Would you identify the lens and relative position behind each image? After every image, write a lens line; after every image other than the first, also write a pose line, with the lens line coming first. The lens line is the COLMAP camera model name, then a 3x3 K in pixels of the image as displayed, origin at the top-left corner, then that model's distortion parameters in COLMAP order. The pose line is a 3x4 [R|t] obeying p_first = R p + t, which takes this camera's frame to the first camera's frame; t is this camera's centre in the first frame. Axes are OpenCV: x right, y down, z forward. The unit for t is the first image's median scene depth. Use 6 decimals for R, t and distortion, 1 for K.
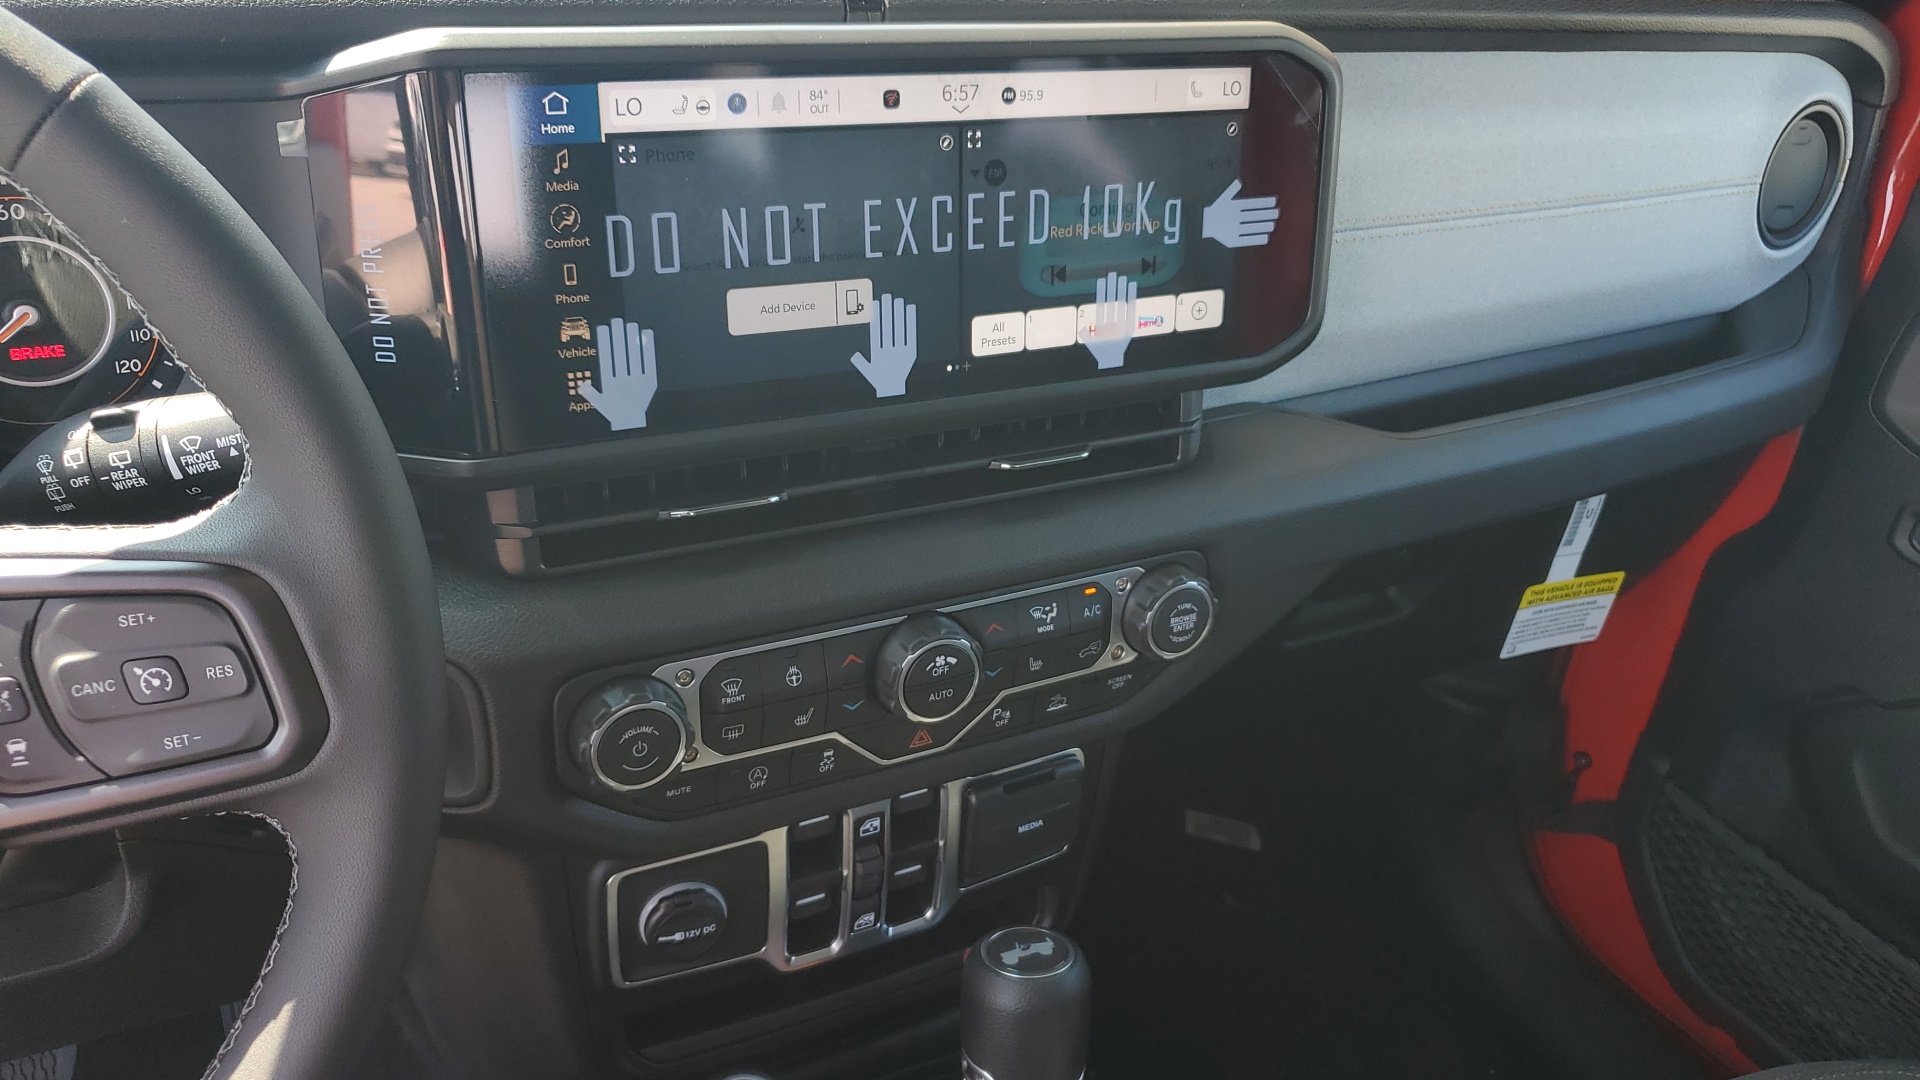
lens RADIAL K [[1544.2, 0, 988.1], [0, 1544.2, 542.0], [0, 0, 1]] dist [0.036087, -0.055727]
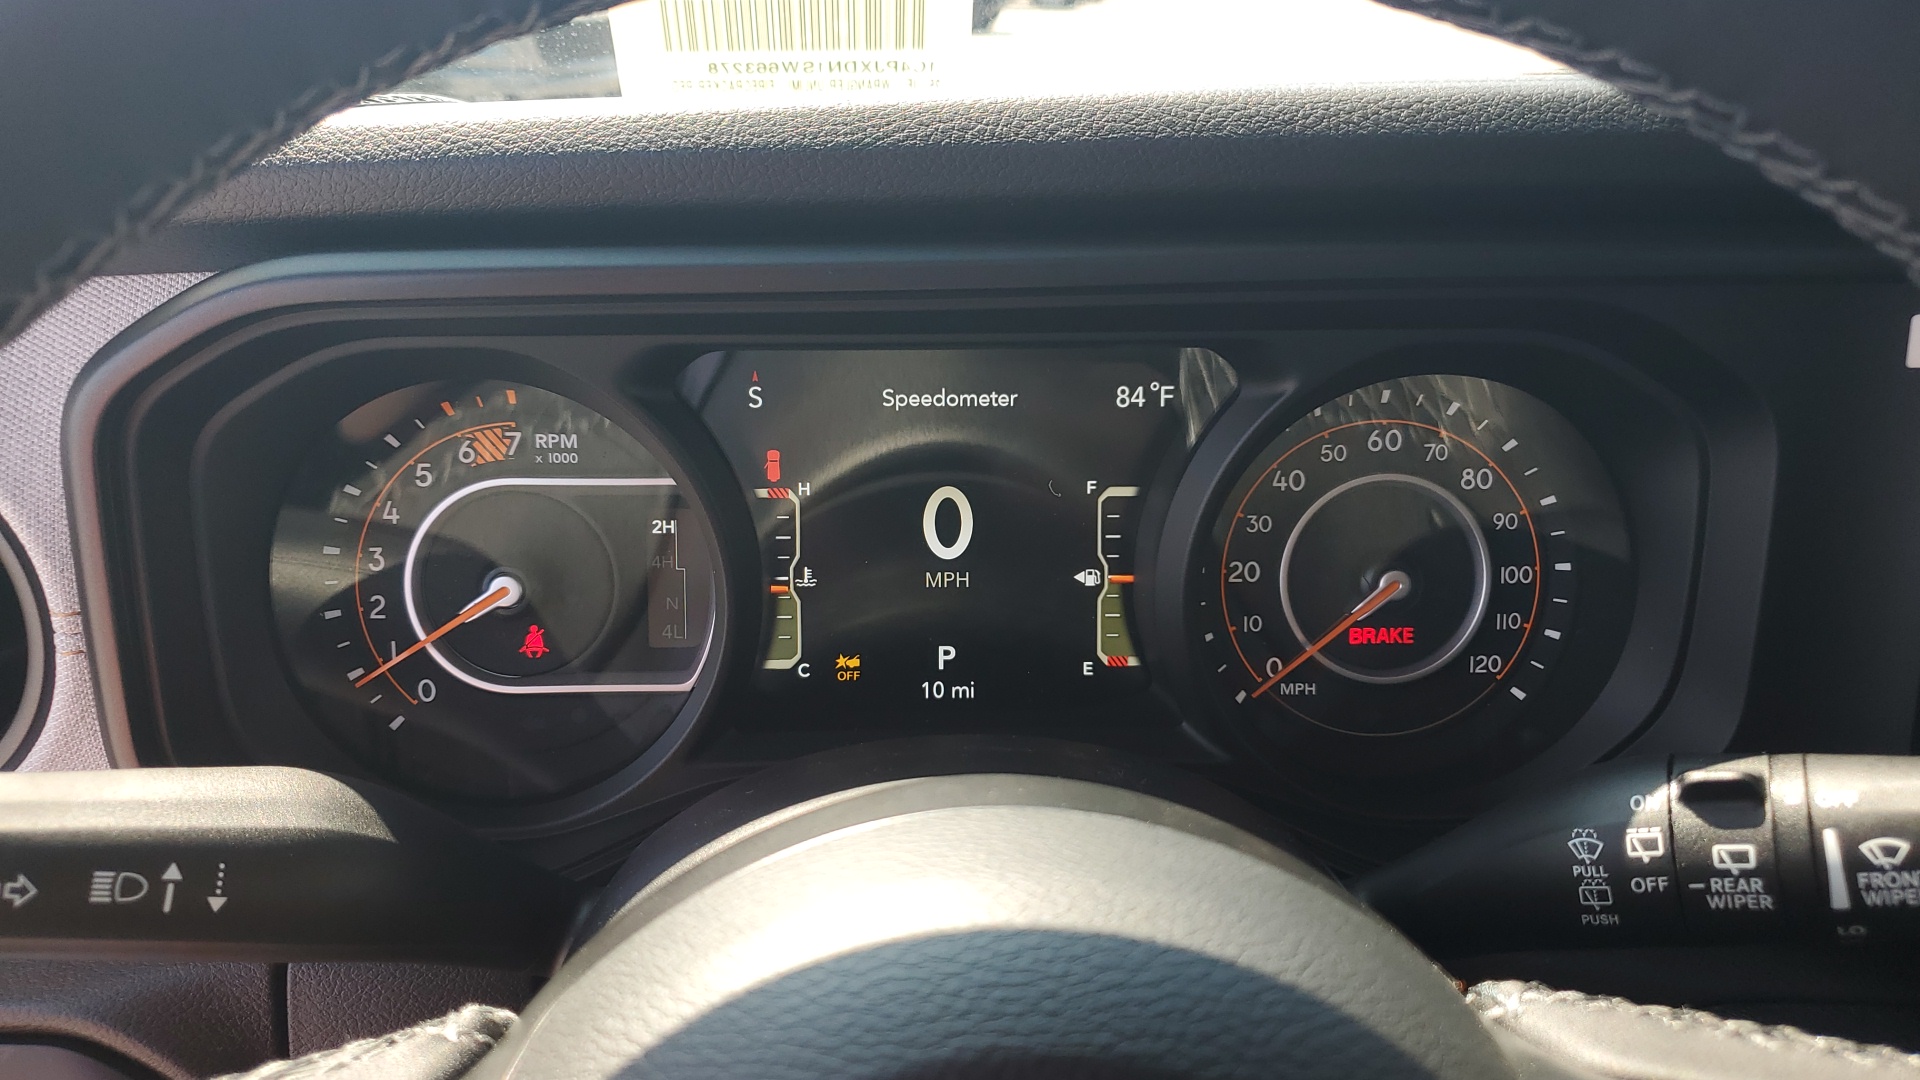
lens RADIAL K [[1544.2, 0, 958.7], [0, 1544.2, 530.0], [0, 0, 1]] dist [0.036087, -0.055727]
pose [[0.901289, 0.070074, -0.427514, -0.418157], [-0.141111, 0.980500, -0.136776, -0.038740], [0.409593, 0.183602, 0.893602, 0.246117]]
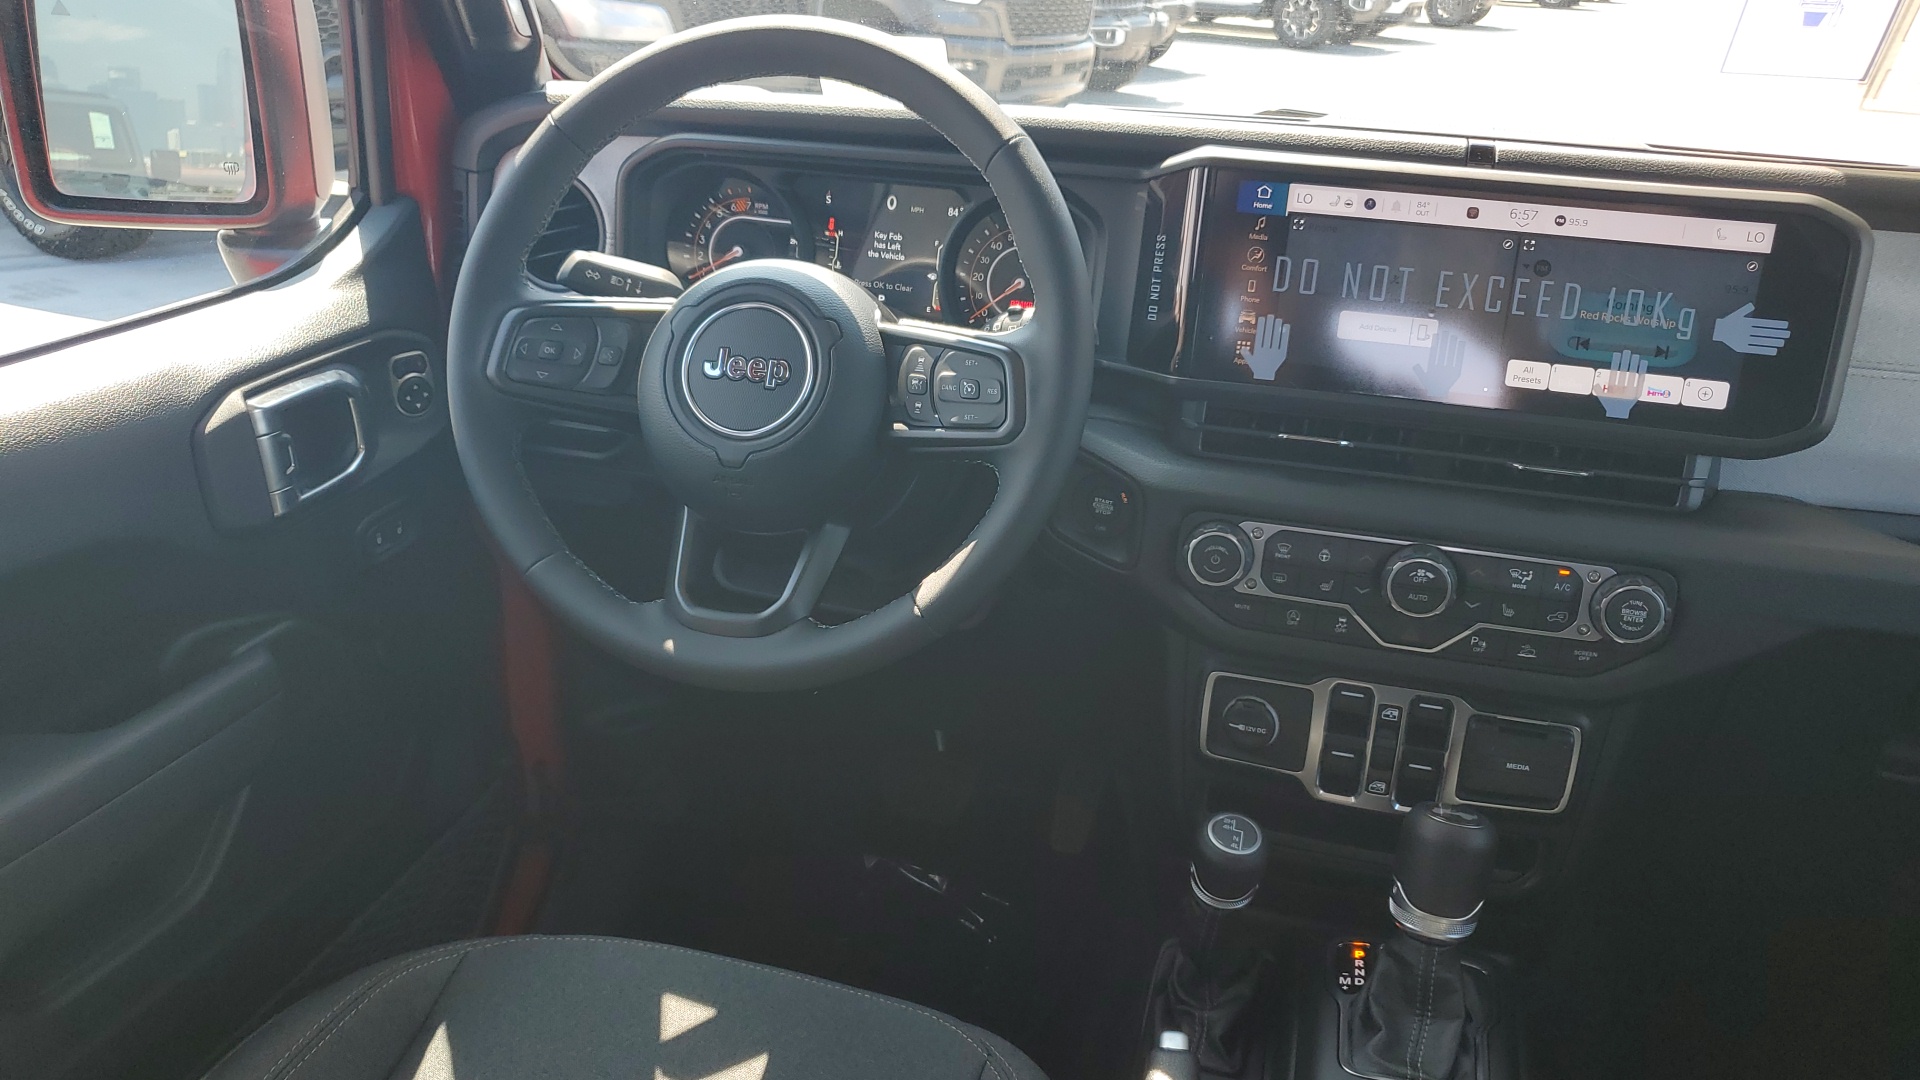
lens RADIAL K [[1544.2, 0, 964.8], [0, 1544.2, 545.8], [0, 0, 1]] dist [0.036087, -0.055727]
pose [[0.733869, 0.204085, -0.647908, 0.588488], [-0.311434, 0.948737, -0.053910, 0.260560], [0.603693, 0.241343, 0.759808, -0.408641]]
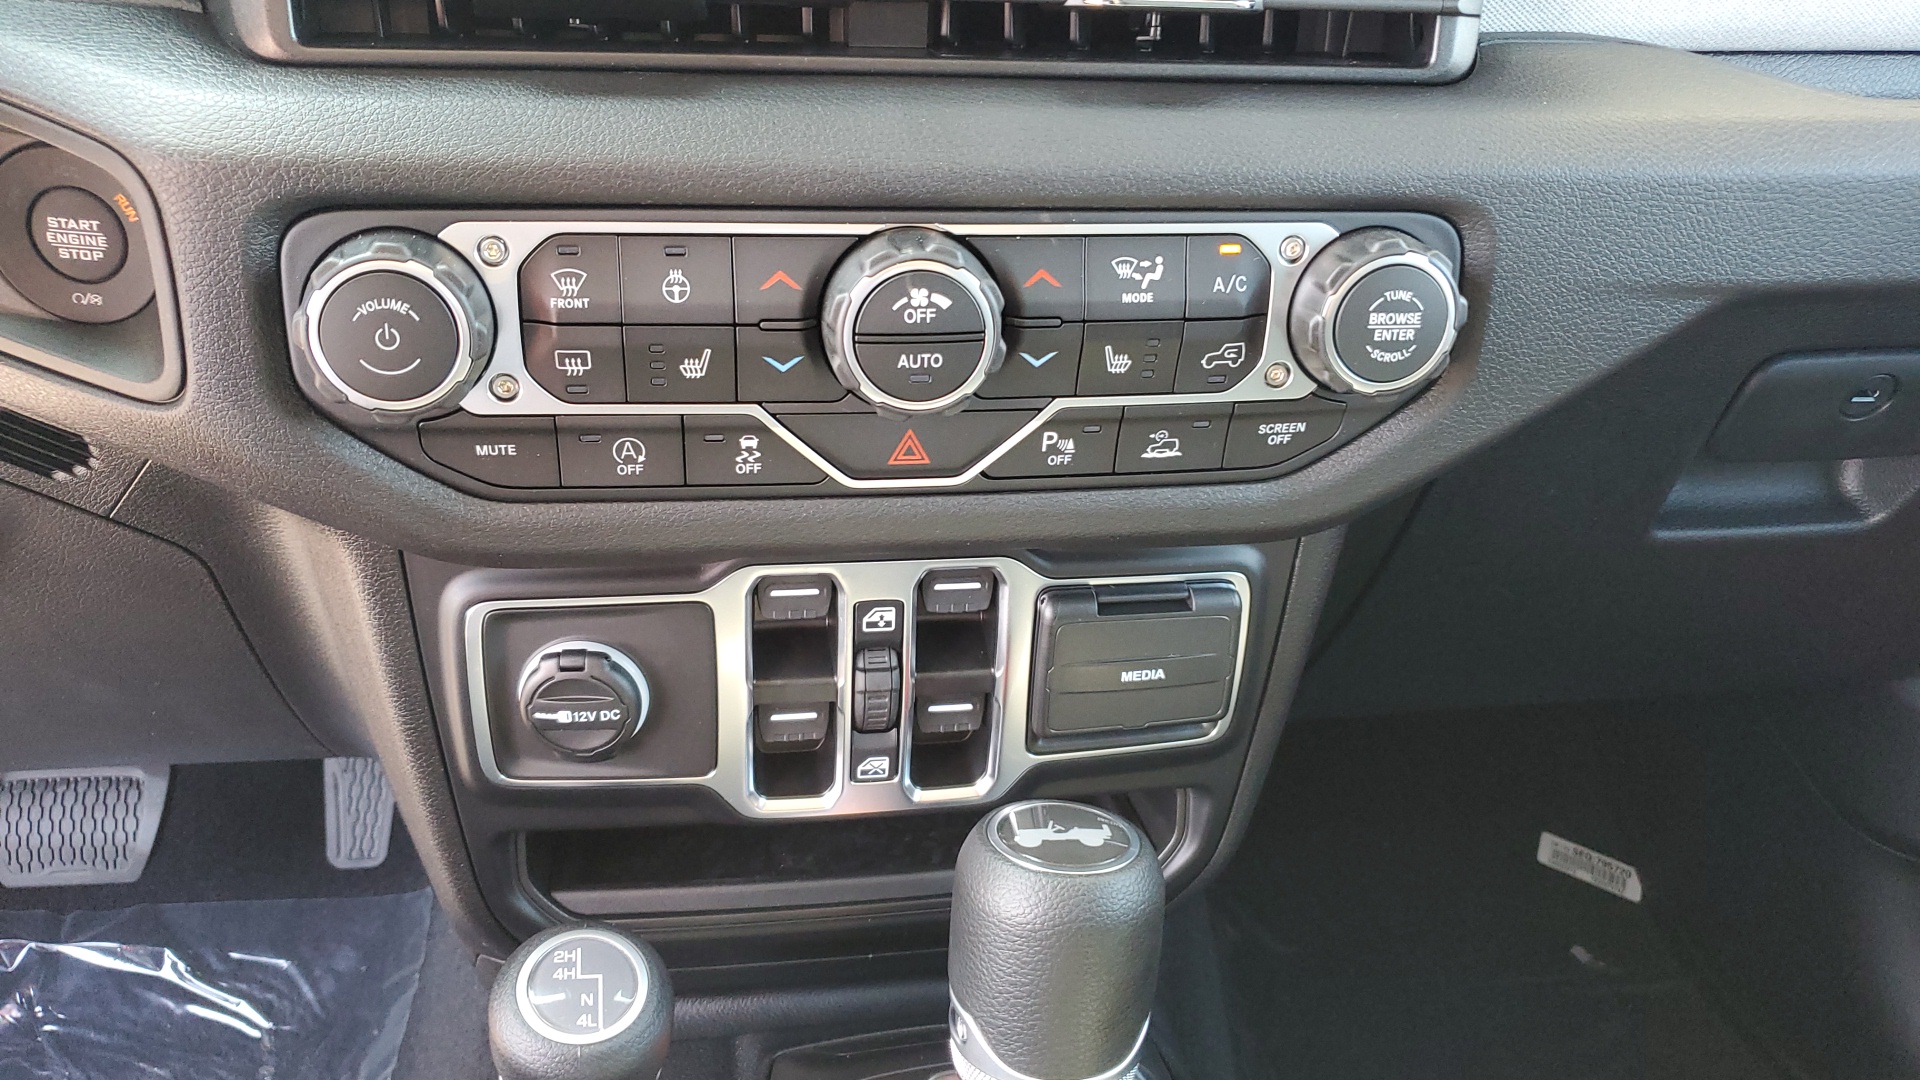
lens RADIAL K [[1544.2, 0, 958.2], [0, 1544.2, 548.4], [0, 0, 1]] dist [0.036087, -0.055727]
pose [[0.943931, 0.127885, -0.304367, 0.168209], [-0.131992, 0.991225, 0.007135, 0.159612], [0.302609, 0.033440, 0.952528, 0.417600]]
